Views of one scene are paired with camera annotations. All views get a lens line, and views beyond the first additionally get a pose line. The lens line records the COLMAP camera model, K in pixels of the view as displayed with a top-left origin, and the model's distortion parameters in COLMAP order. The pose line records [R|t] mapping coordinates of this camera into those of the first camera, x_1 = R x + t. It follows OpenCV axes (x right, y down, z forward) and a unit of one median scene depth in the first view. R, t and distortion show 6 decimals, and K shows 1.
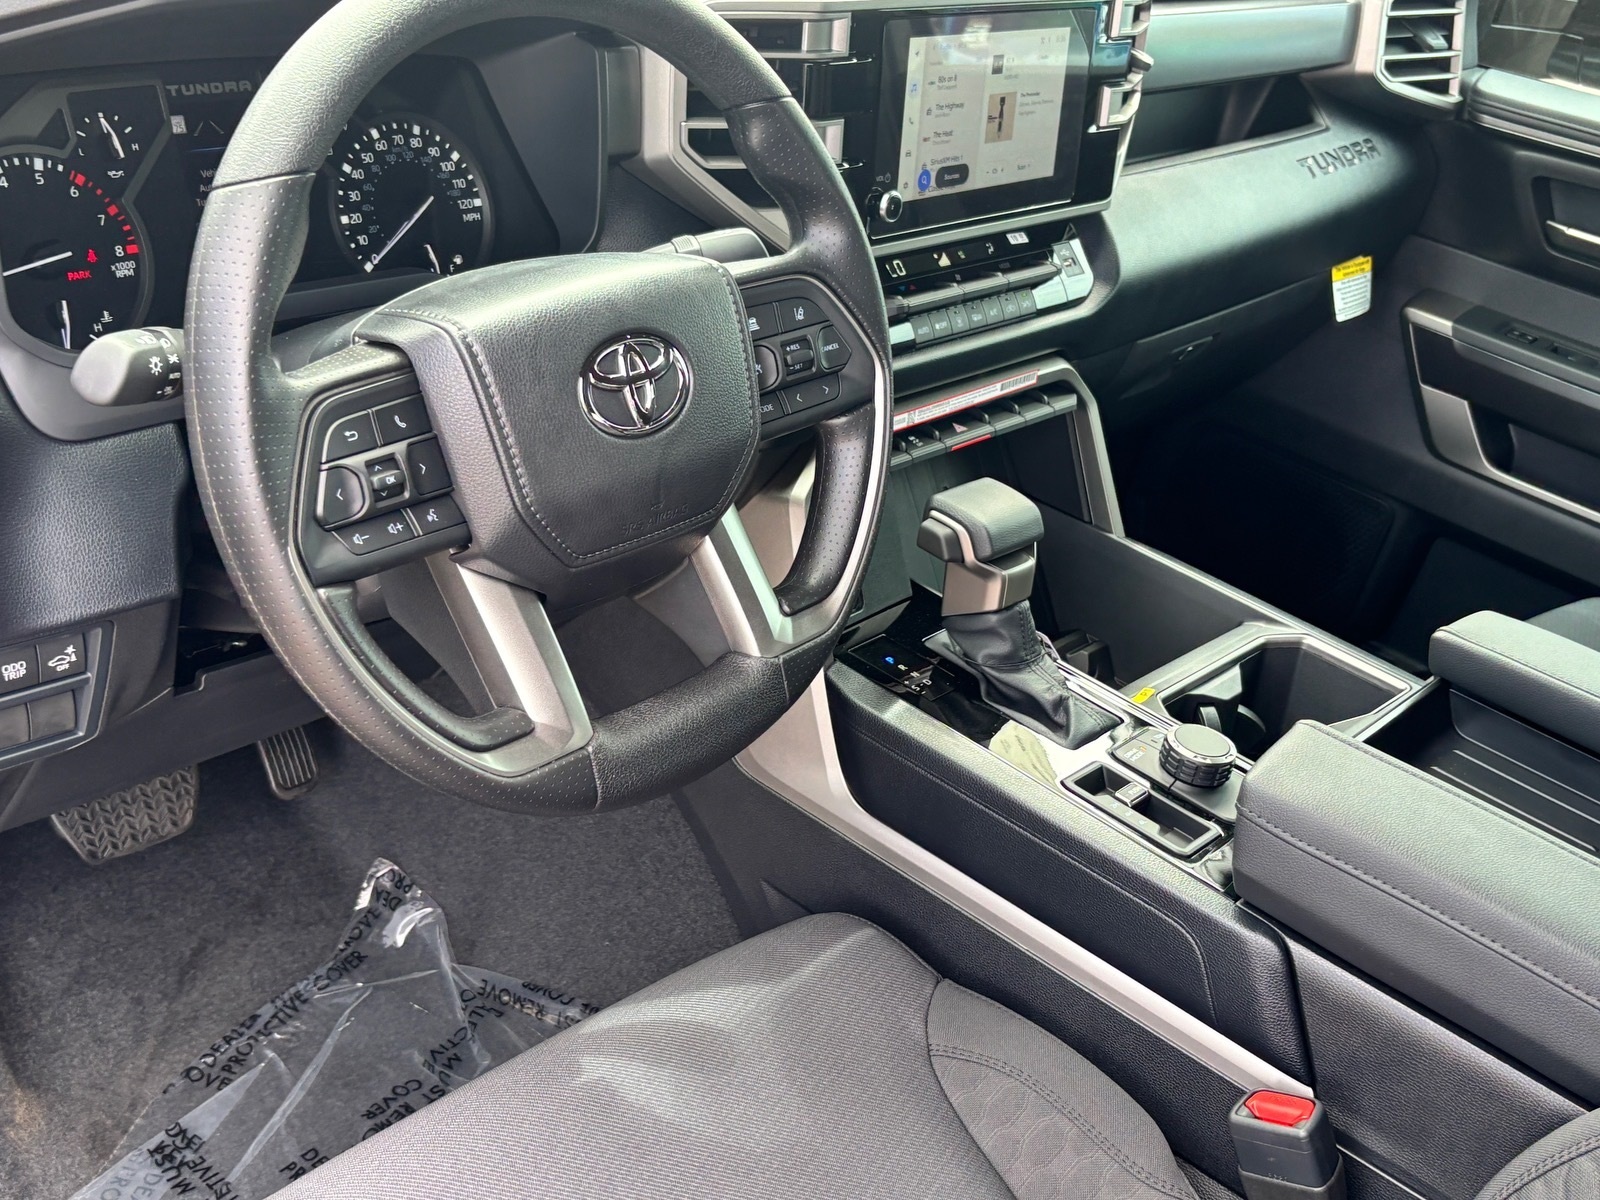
lens RADIAL K [[1788.8, 0, 799.7], [0, 1788.8, 611.0], [0, 0, 1]] dist [-0.030557, 0.000000]
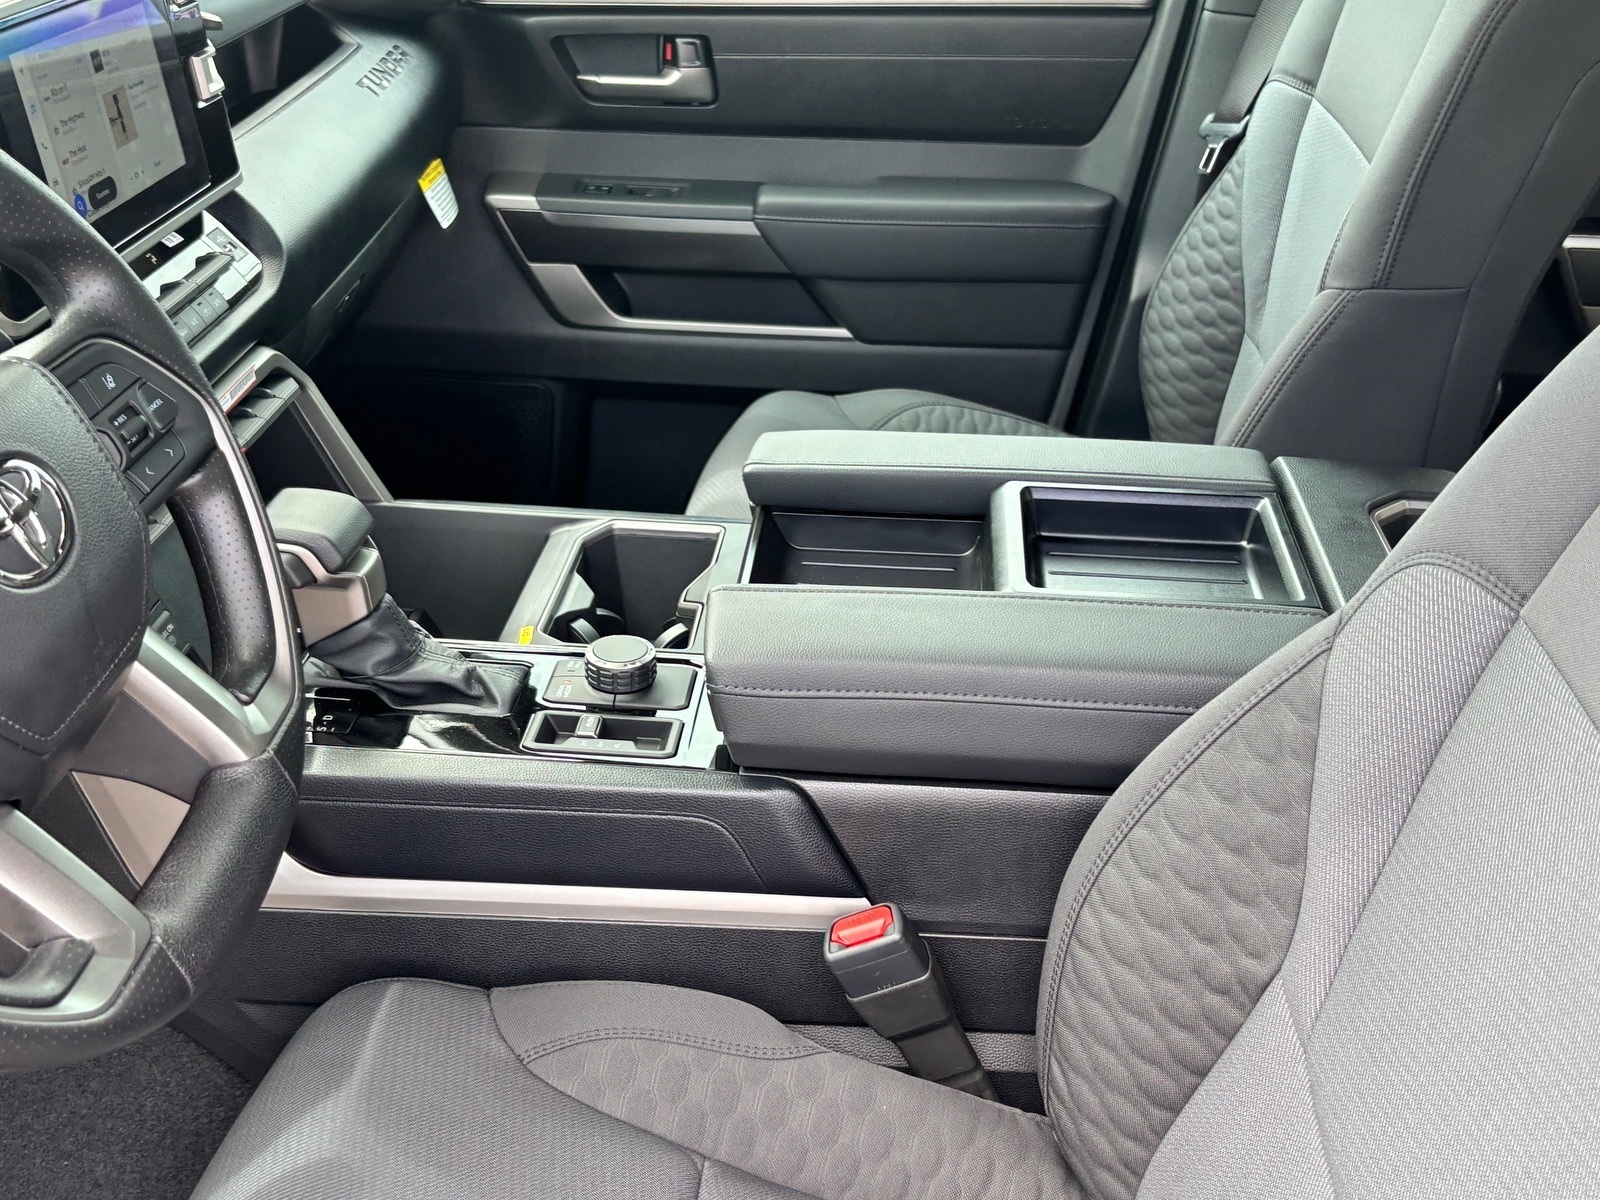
lens RADIAL K [[1788.8, 0, 852.7], [0, 1788.8, 613.9], [0, 0, 1]] dist [-0.030557, 0.000000]
pose [[0.772137, -0.406064, 0.488790, -0.148023], [0.384447, 0.910964, 0.149478, -0.042549], [-0.505968, 0.072496, 0.859500, 0.067199]]
